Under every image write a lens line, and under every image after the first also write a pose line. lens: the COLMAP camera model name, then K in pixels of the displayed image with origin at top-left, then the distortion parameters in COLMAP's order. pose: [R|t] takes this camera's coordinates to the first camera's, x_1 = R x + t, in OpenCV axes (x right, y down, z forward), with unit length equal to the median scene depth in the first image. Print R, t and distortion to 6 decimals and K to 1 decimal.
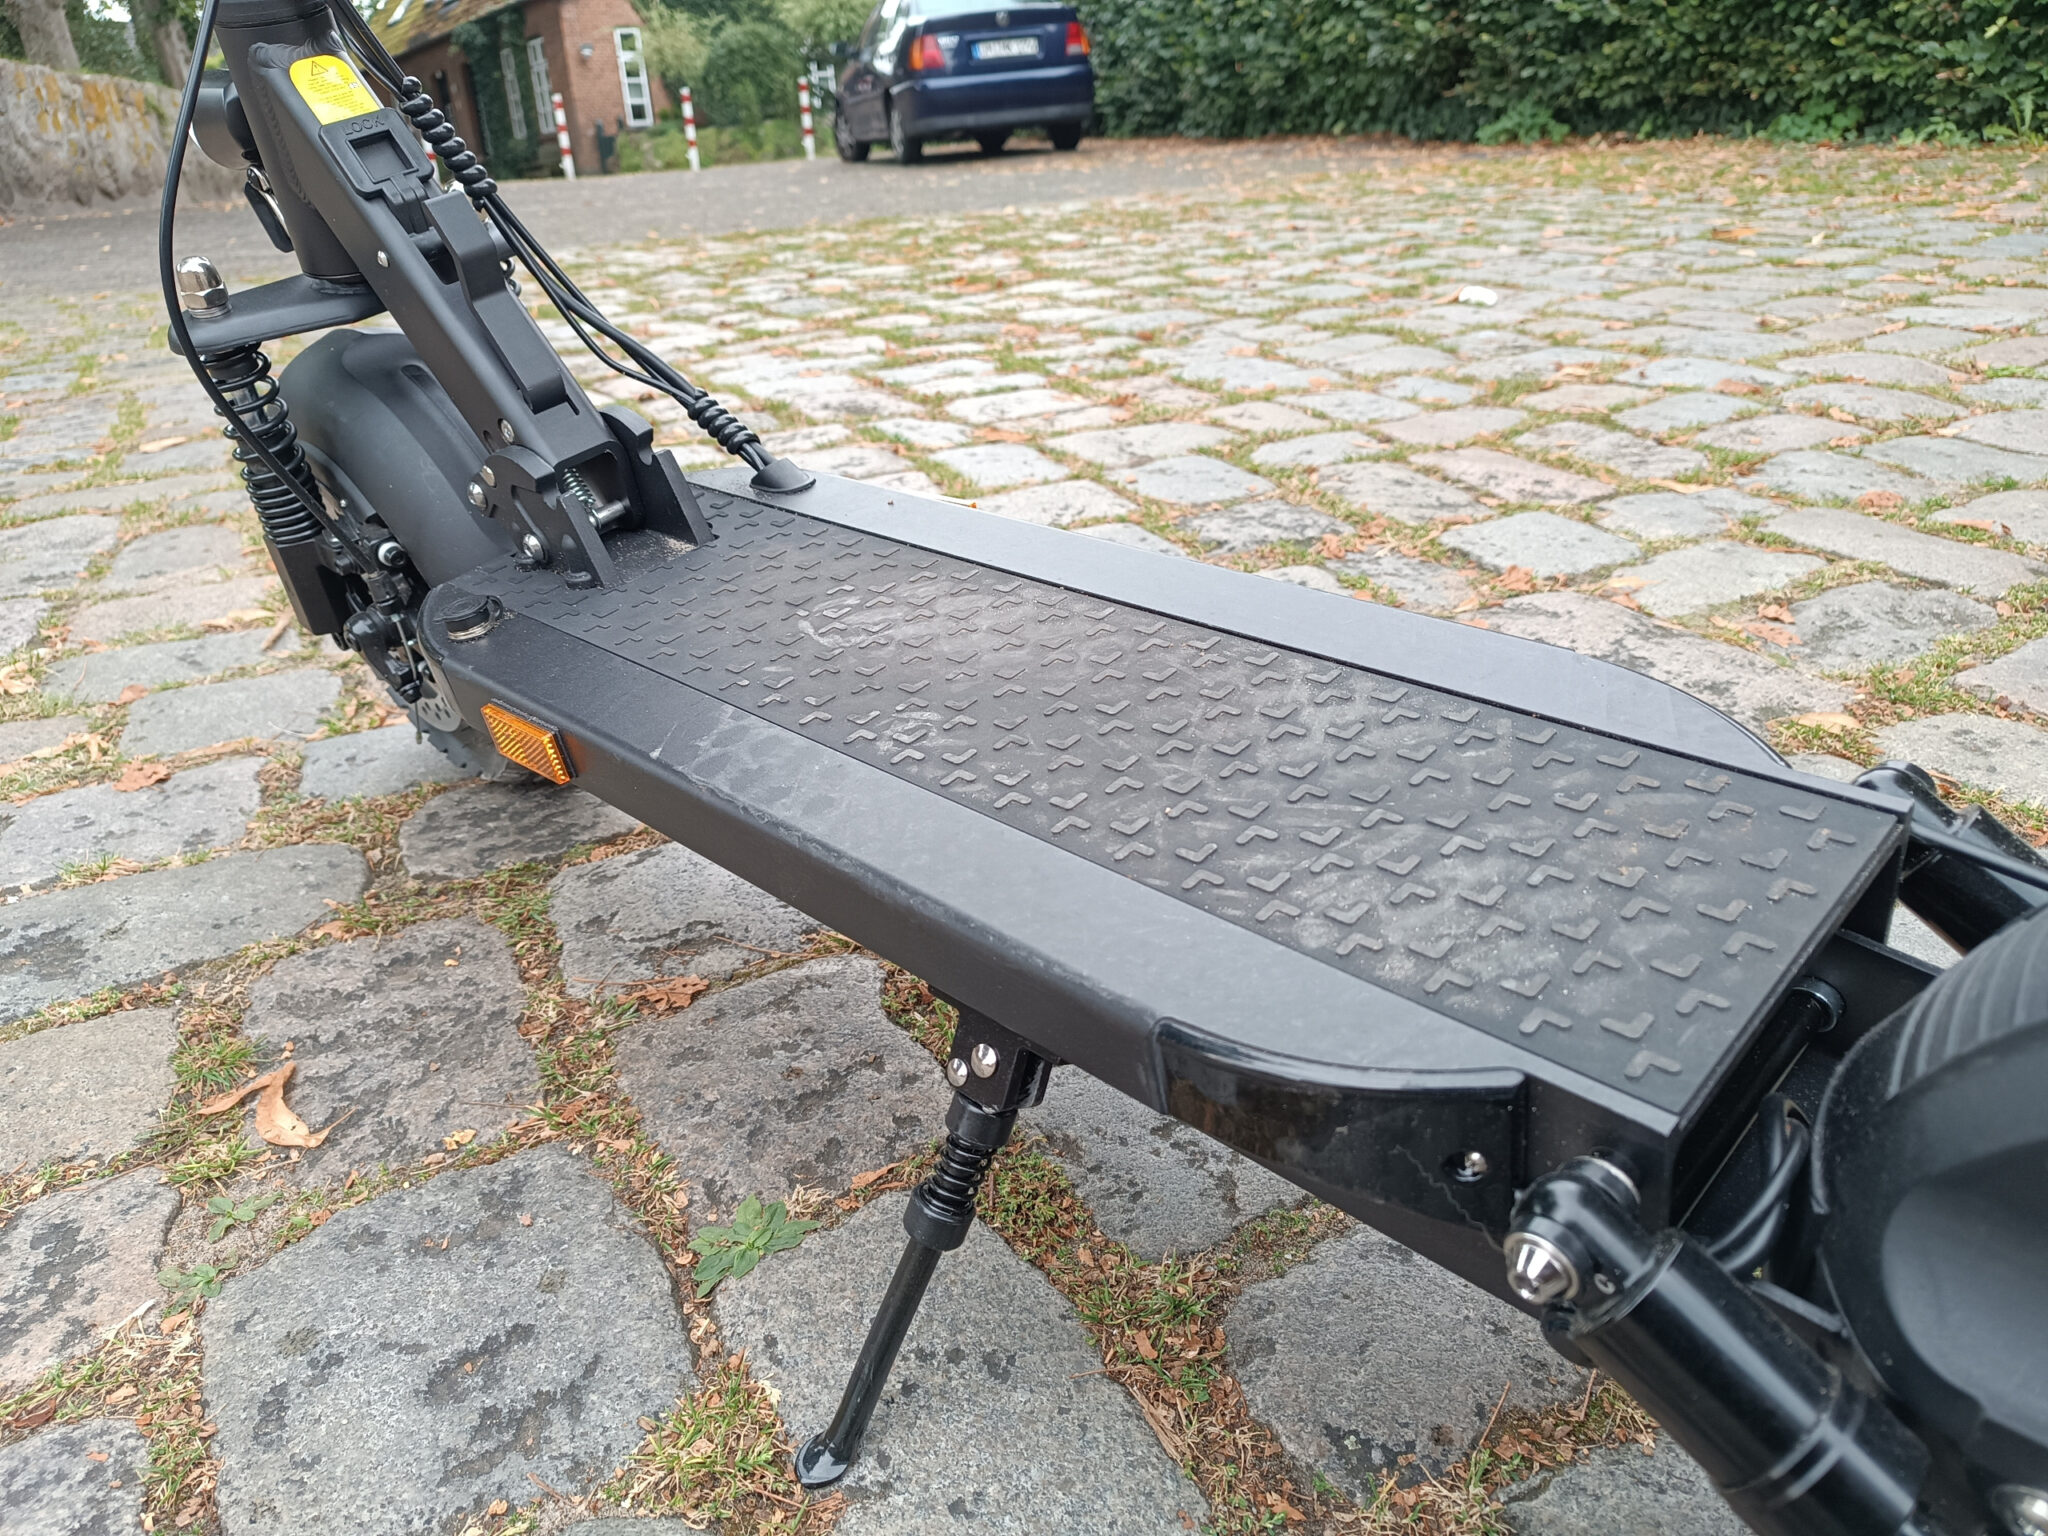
lens RADIAL K [[1554.5, 0, 1024.0], [0, 1554.5, 768.0], [0, 0, 1]] dist [0.007967, 0.001520]
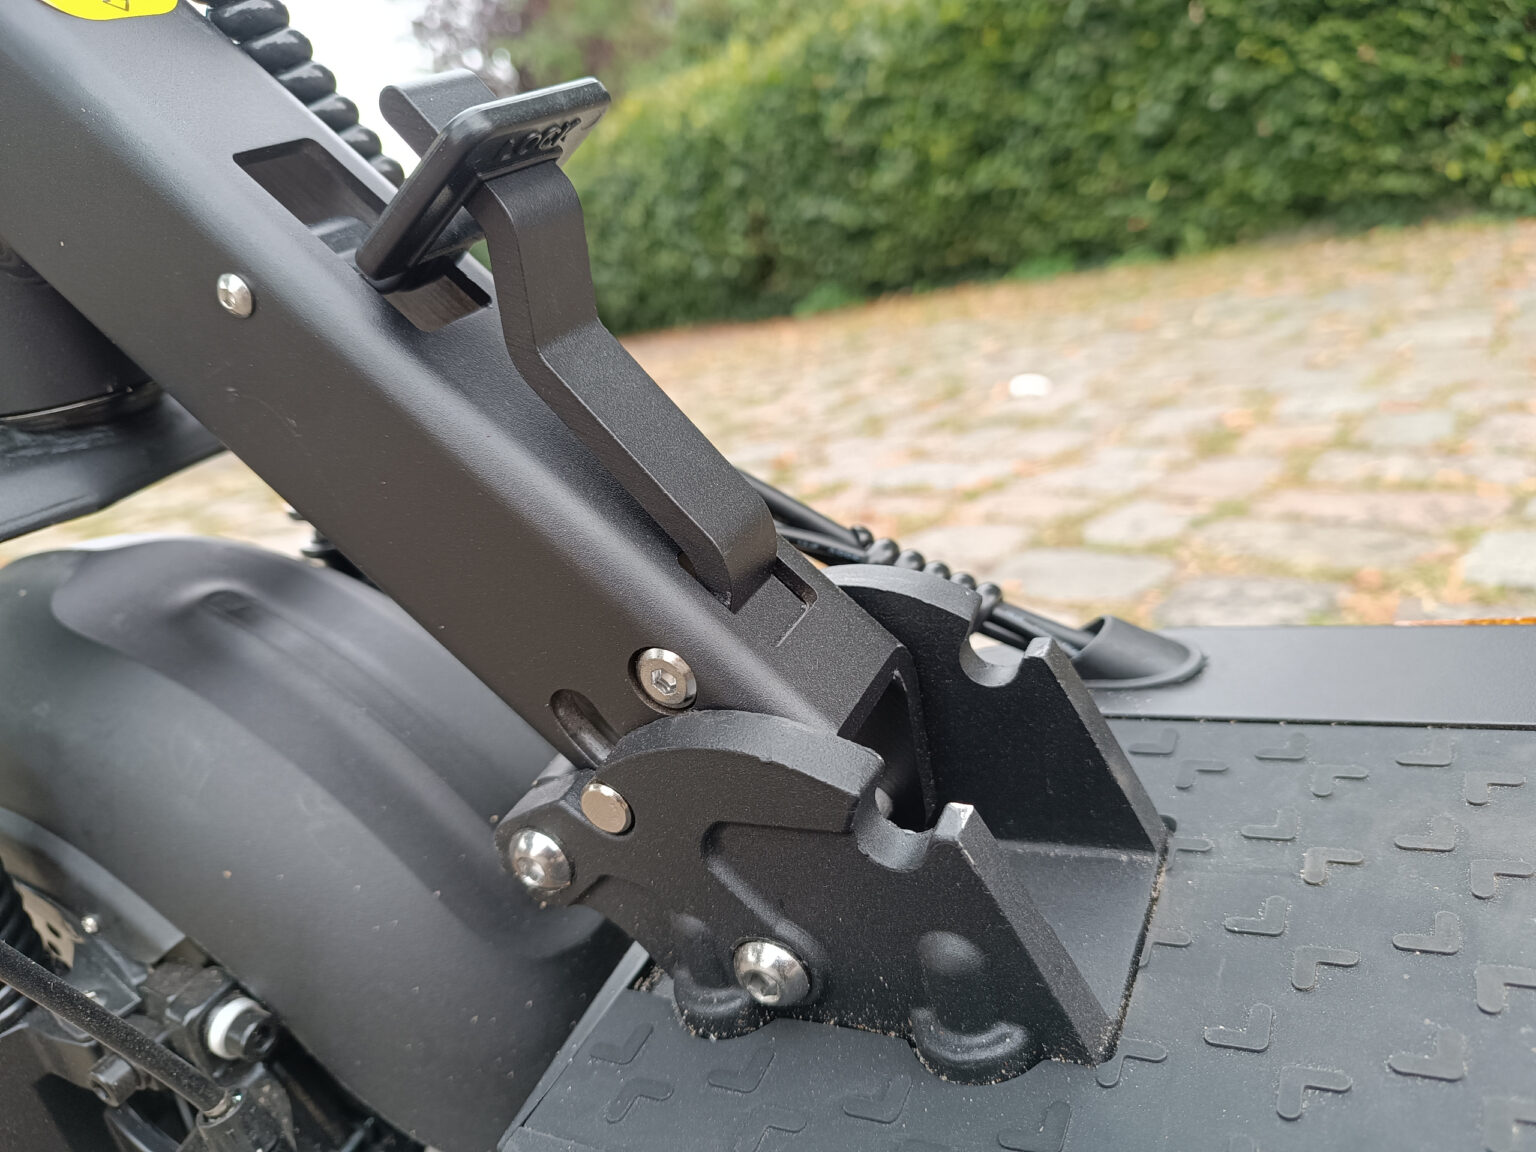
lens RADIAL K [[1165.9, 0, 768.0], [0, 1165.9, 576.0], [0, 0, 1]] dist [0.007967, 0.001520]
pose [[0.939615, -0.181530, 0.290120, -0.343771], [0.236839, 0.956853, -0.168342, -0.167747], [-0.247043, 0.226889, 0.942068, 0.647050]]
